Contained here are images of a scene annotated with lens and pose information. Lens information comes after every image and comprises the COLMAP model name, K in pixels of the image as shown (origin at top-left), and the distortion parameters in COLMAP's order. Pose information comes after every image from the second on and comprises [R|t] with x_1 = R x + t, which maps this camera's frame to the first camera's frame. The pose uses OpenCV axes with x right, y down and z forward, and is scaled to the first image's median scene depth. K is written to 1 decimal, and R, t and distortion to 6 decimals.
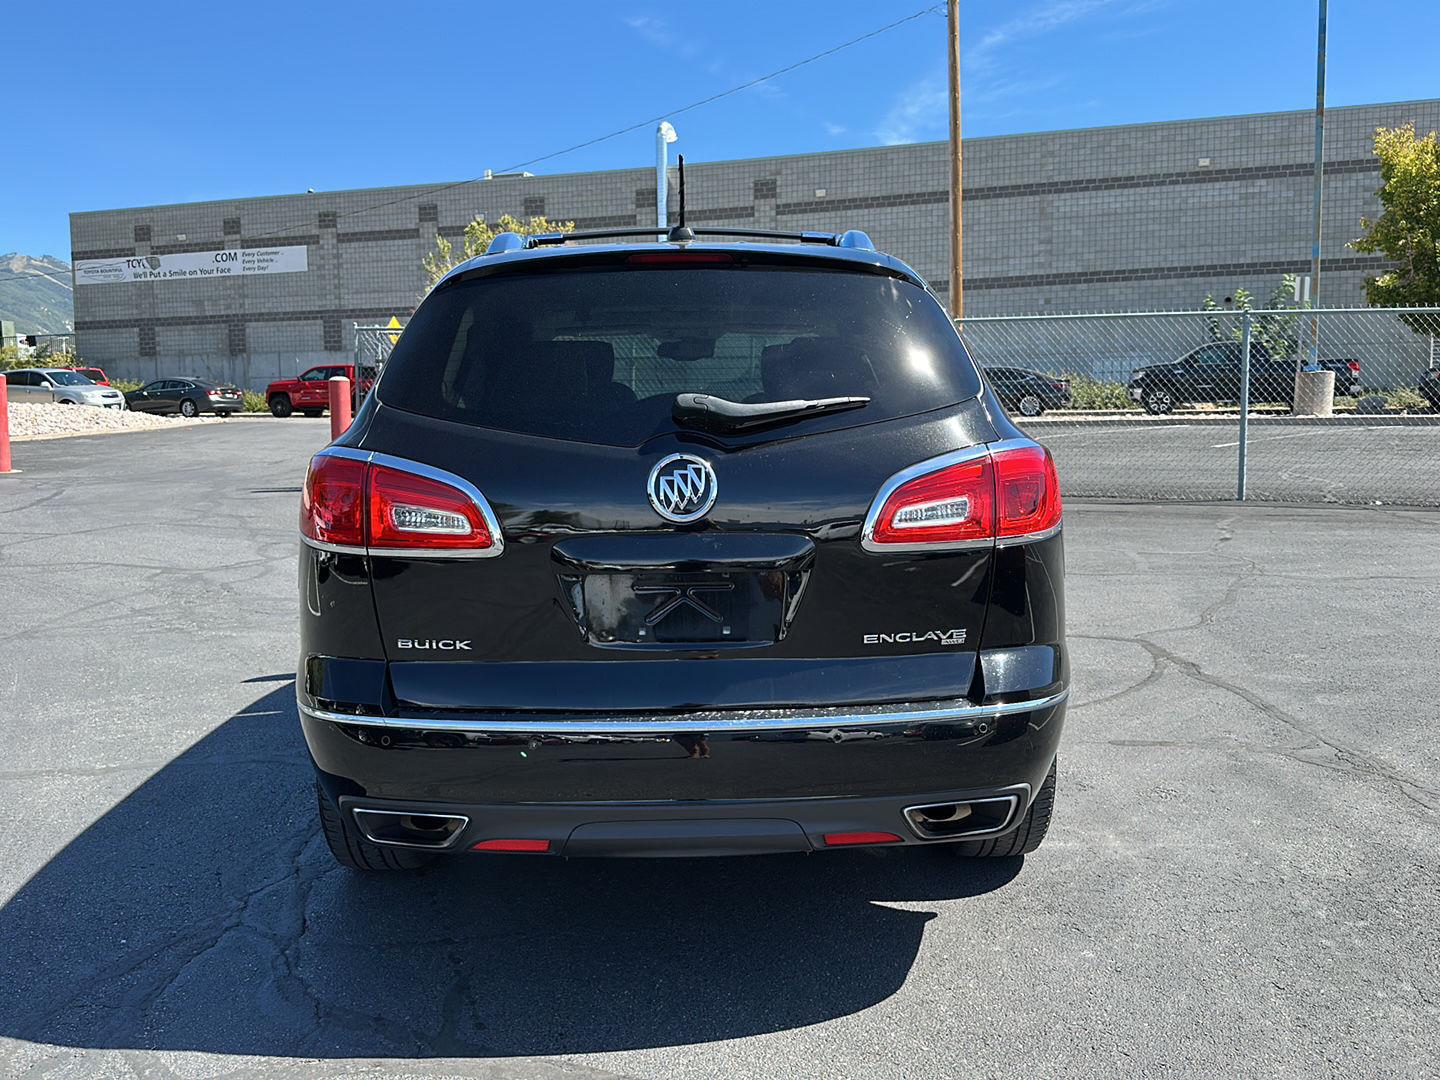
lens RADIAL K [[1279.5, 0, 719.0], [0, 1279.5, 549.3], [0, 0, 1]] dist [0.176384, -0.394707]
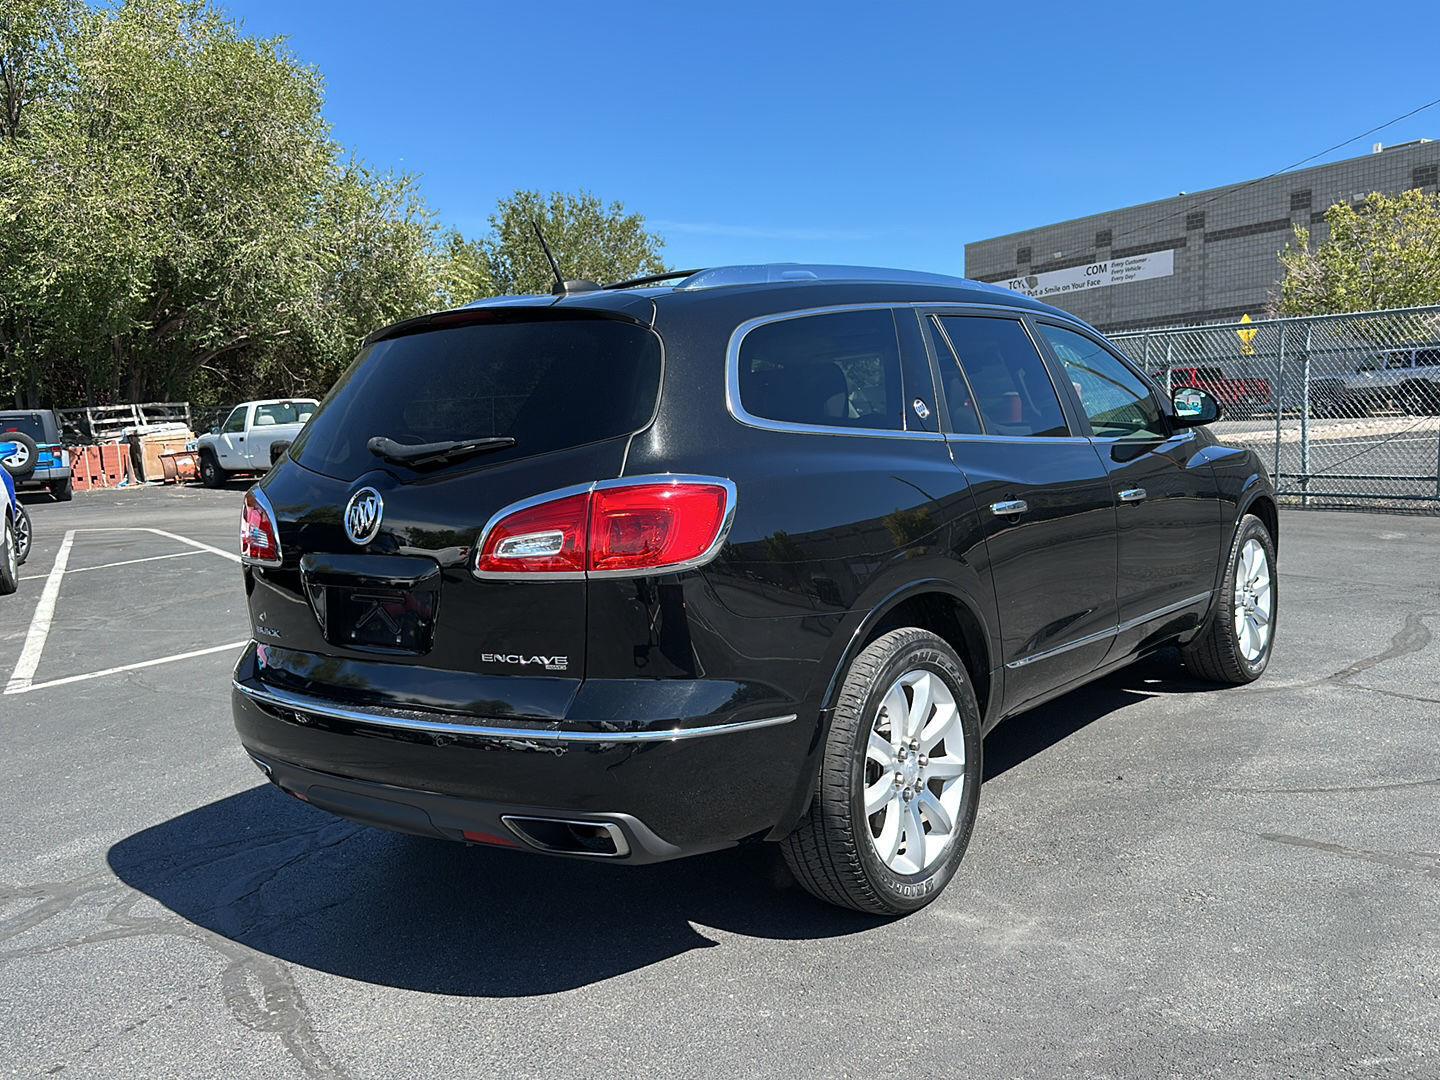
lens RADIAL K [[1284.1, 0, 719.4], [0, 1284.1, 550.6], [0, 0, 1]] dist [0.124277, -0.246973]
pose [[0.775037, 0.040672, -0.630606, 0.065595], [-0.041636, 0.999045, 0.013264, -0.003022], [0.630543, 0.015976, 0.775990, 0.018224]]
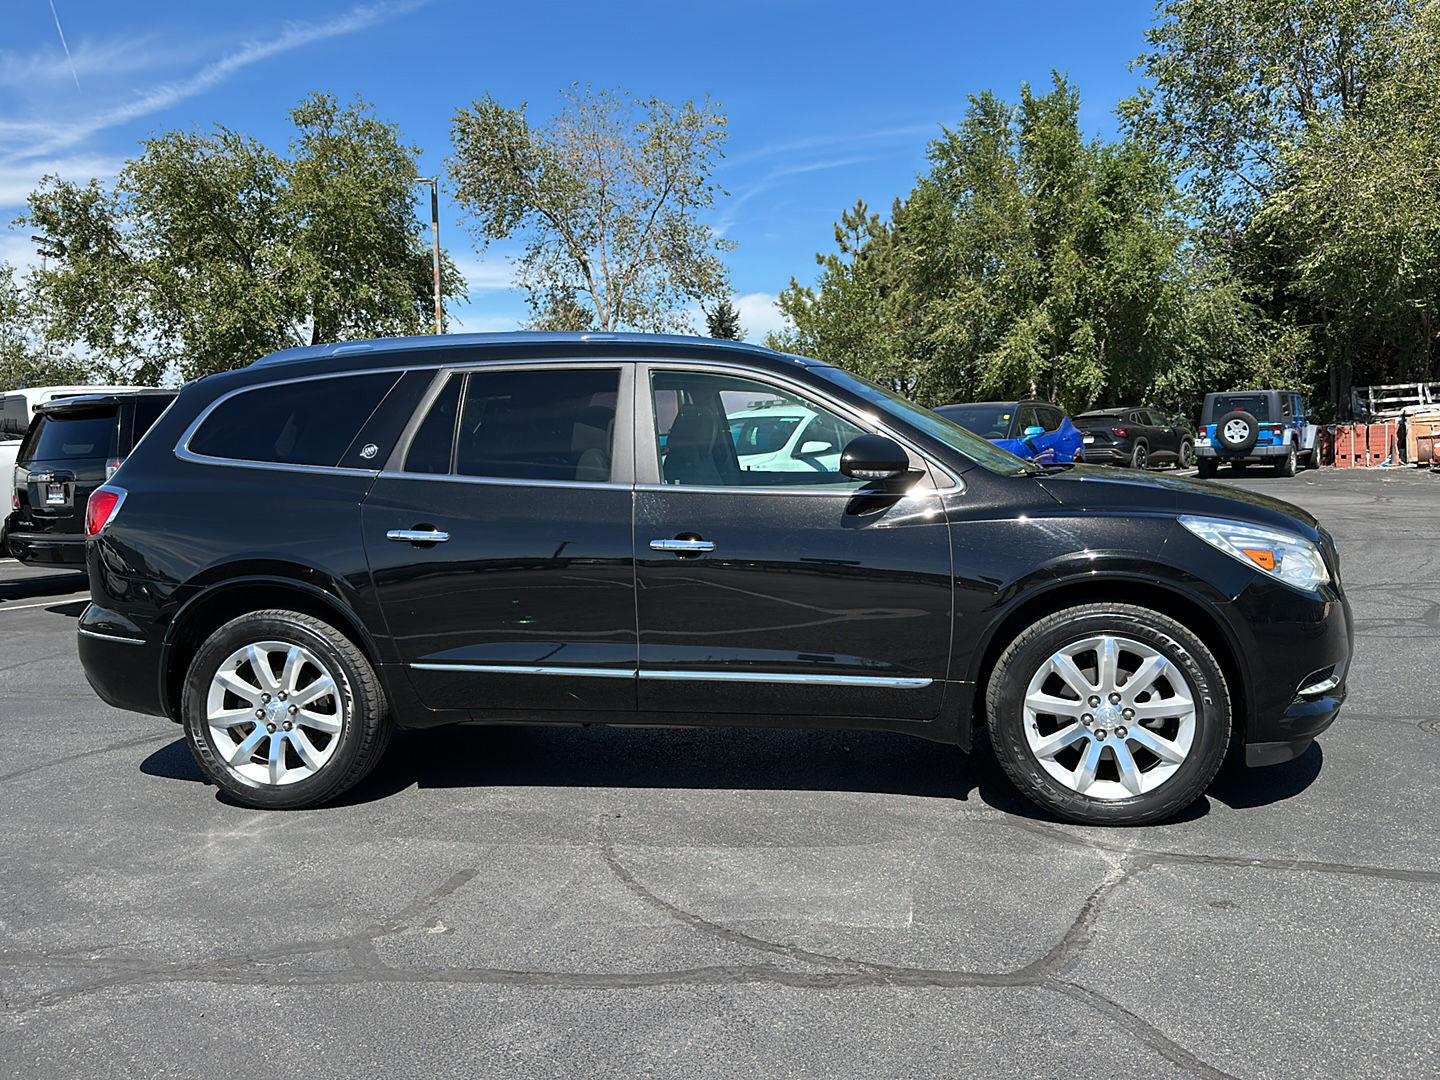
lens RADIAL K [[1284.1, 0, 719.4], [0, 1284.1, 550.6], [0, 0, 1]] dist [0.124277, -0.246973]
pose [[-0.199923, 0.102310, -0.974455, 0.129255], [-0.101711, 0.986993, 0.124494, -0.021653], [0.974518, 0.124002, -0.186917, 0.153695]]
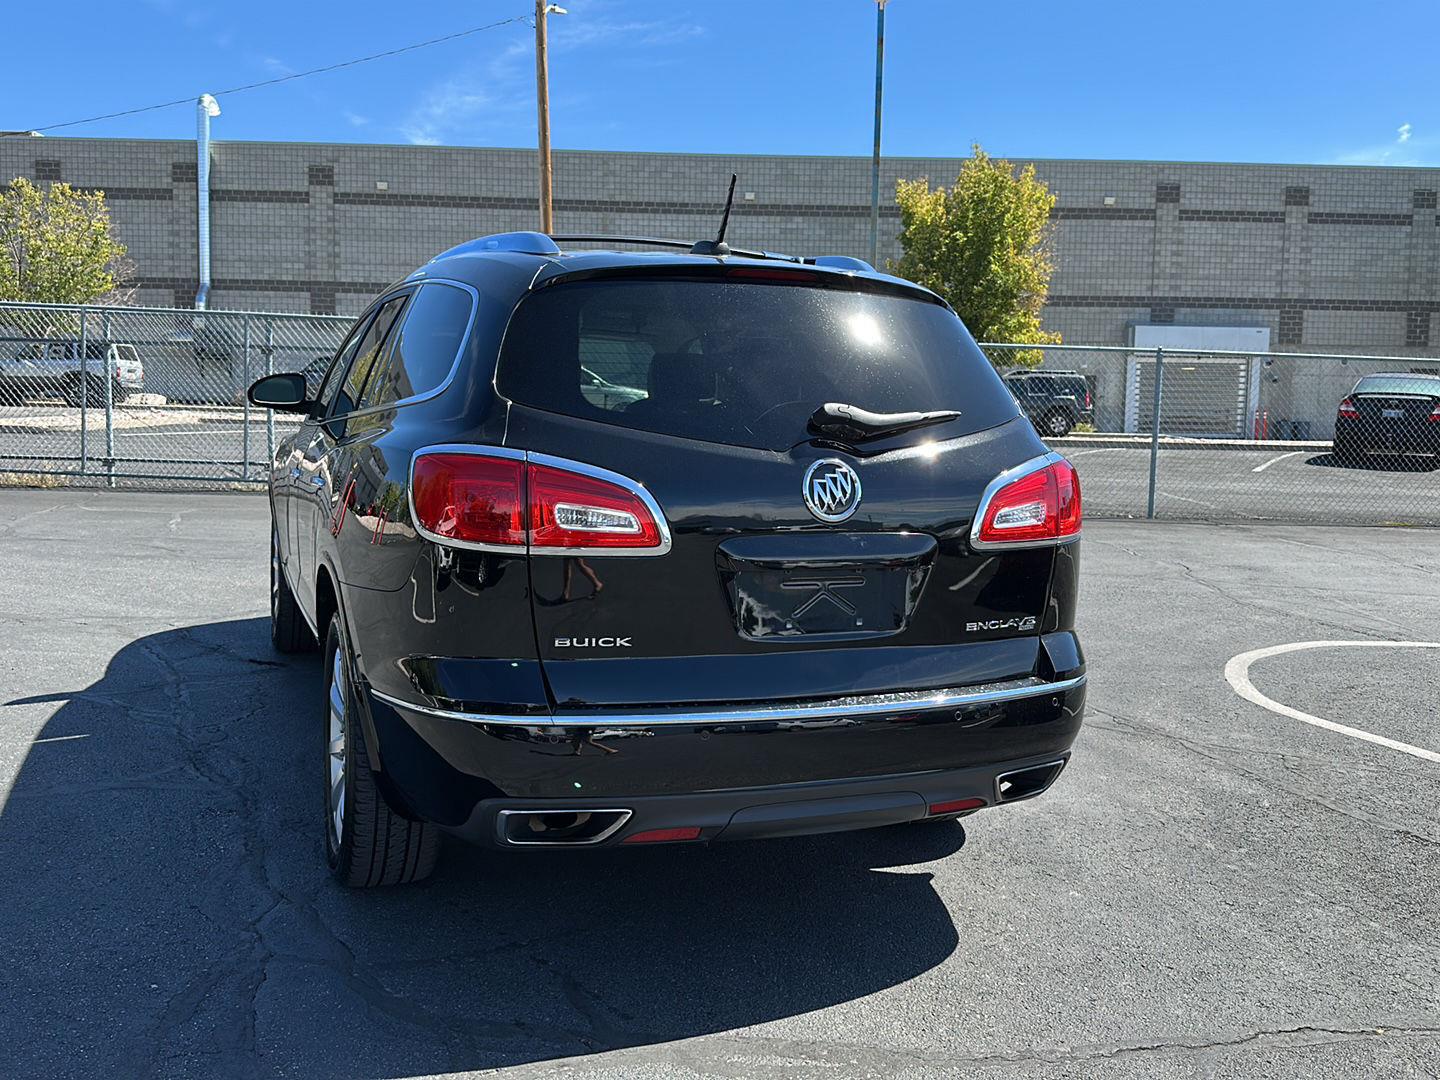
lens RADIAL K [[1279.5, 0, 719.0], [0, 1279.5, 549.3], [0, 0, 1]] dist [0.176384, -0.394707]
pose [[0.935647, -0.003542, 0.352920, -0.033119], [0.004753, 0.999985, -0.002565, 0.000271], [-0.352906, 0.004078, 0.935650, 0.001545]]
